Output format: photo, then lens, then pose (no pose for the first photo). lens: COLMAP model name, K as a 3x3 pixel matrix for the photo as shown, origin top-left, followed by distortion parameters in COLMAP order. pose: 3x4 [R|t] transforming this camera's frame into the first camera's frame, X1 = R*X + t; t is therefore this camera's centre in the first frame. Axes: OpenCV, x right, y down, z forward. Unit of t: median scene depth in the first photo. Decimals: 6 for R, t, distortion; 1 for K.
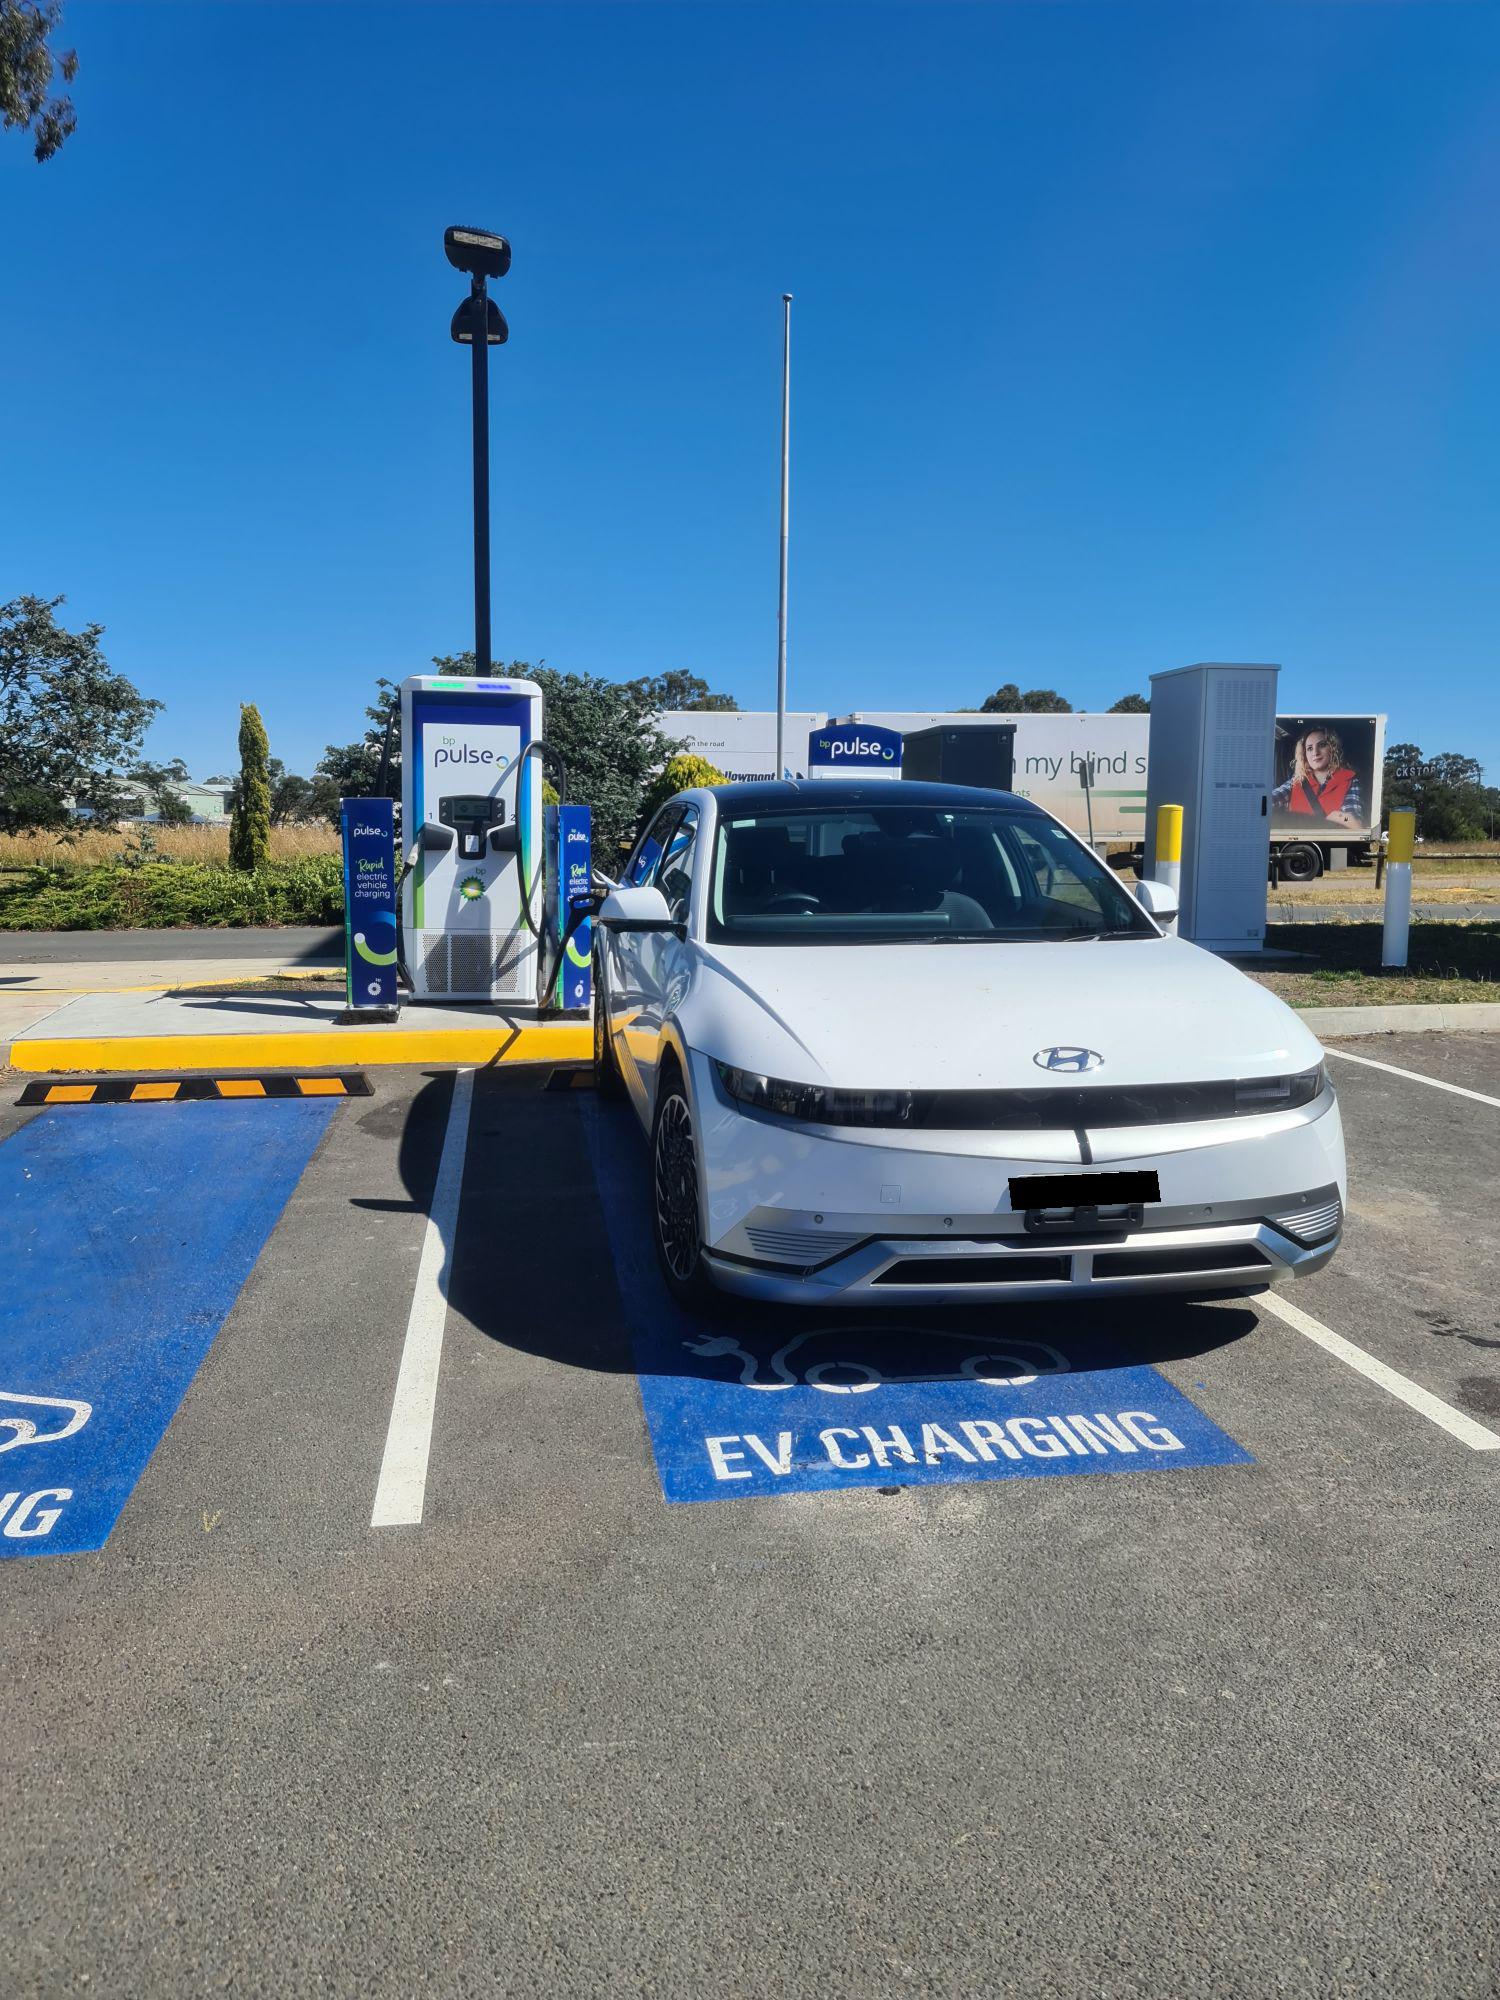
lens RADIAL K [[1489.3, 0, 735.8], [0, 1489.3, 990.9], [0, 0, 1]] dist [0.043857, -0.026436]
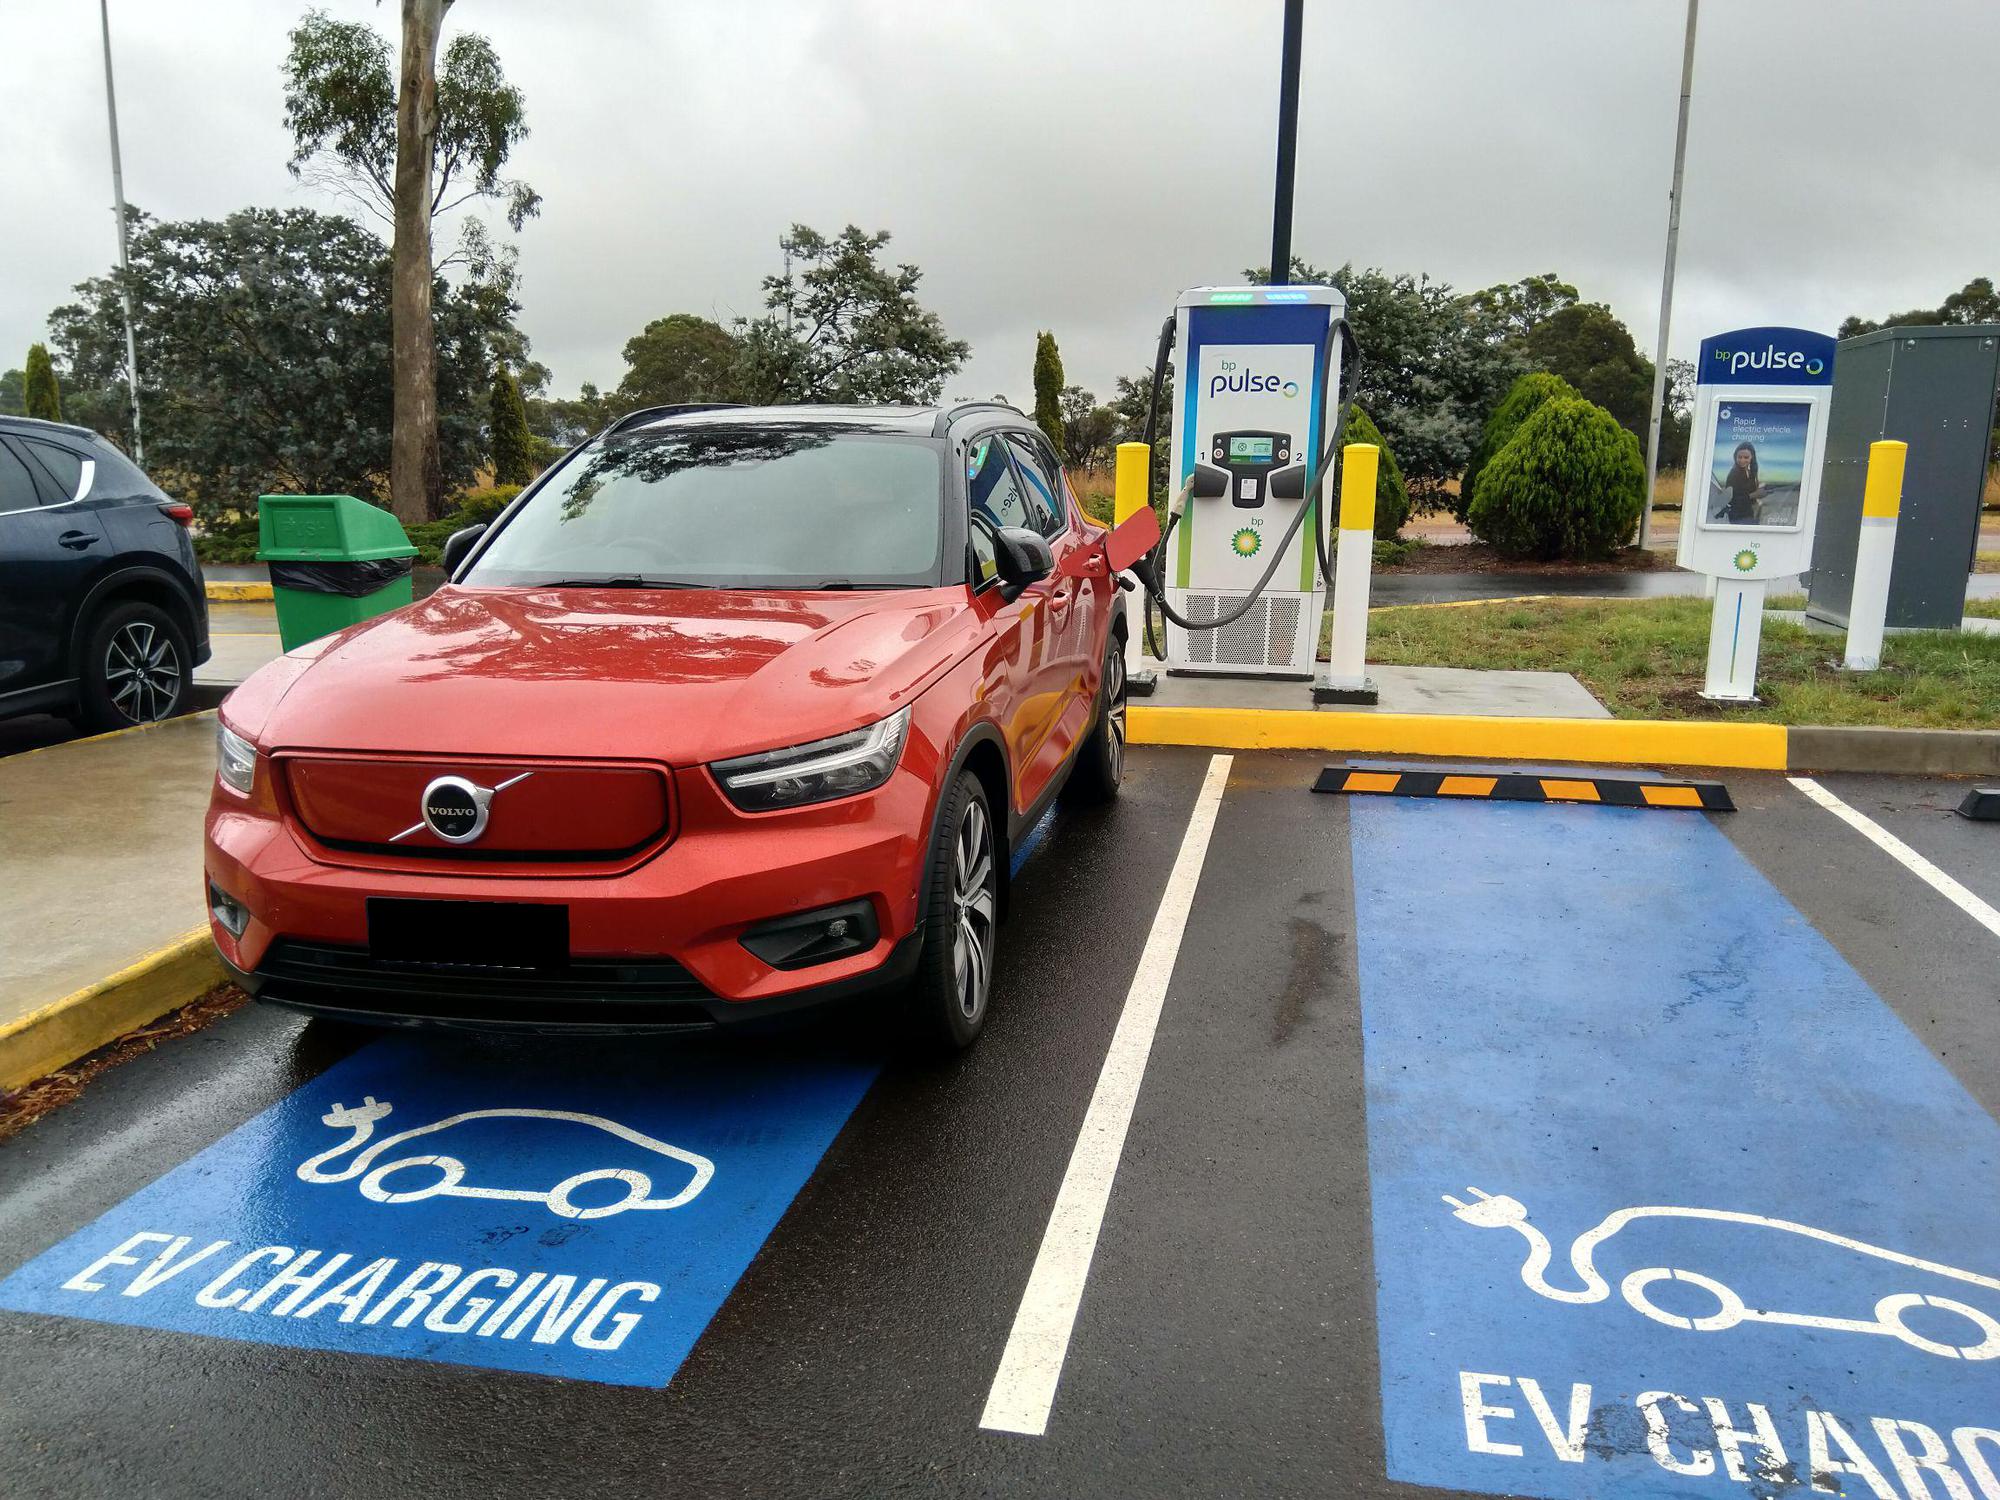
lens RADIAL K [[1554.4, 0, 997.3], [0, 1554.4, 744.4], [0, 0, 1]] dist [0.013857, -0.029233]
pose [[0.933339, 0.063683, -0.353303, 0.016420], [-0.038318, 0.996190, 0.078339, -0.039459], [0.356946, -0.059579, 0.932223, 0.262389]]
